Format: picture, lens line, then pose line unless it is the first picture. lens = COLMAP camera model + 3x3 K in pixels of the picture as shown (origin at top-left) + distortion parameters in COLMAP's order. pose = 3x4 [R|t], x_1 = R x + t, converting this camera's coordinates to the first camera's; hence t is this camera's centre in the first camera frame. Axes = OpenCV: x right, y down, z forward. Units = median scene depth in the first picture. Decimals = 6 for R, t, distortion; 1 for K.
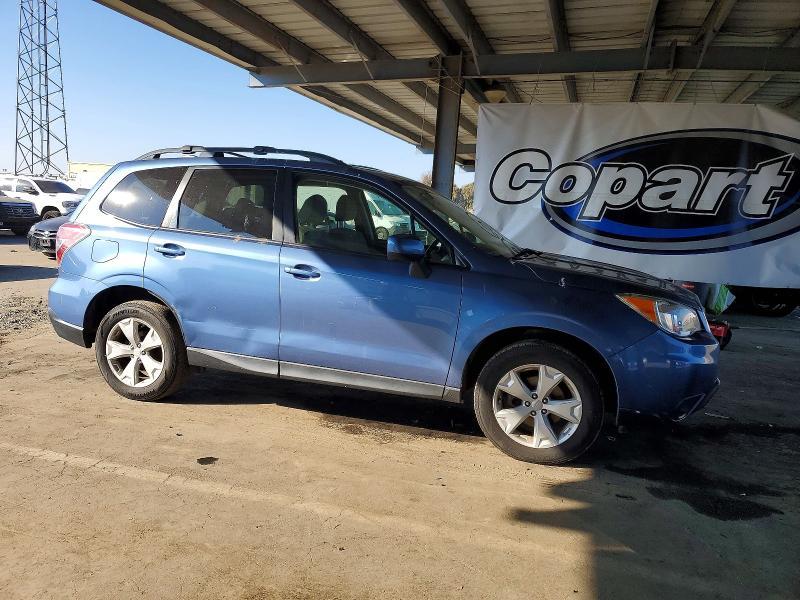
lens RADIAL K [[600.8, 0, 400.4], [0, 600.8, 300.4], [0, 0, 1]] dist [0.007126, 0.004660]
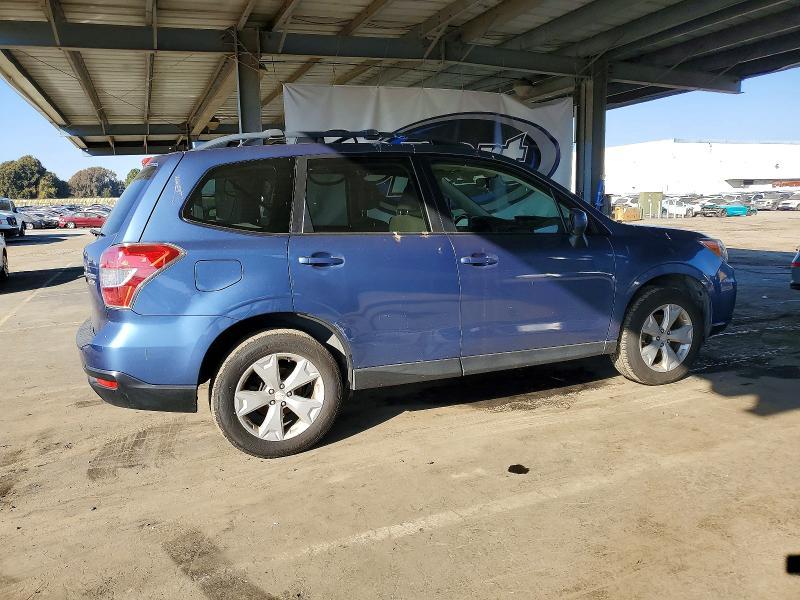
lens RADIAL K [[600.8, 0, 374.9], [0, 600.8, 298.2], [0, 0, 1]] dist [0.007126, 0.004660]
pose [[0.782591, -0.175861, 0.597180, -0.788441], [0.159529, 0.983891, 0.080684, -0.082468], [-0.601748, 0.032125, 0.798039, 0.298477]]
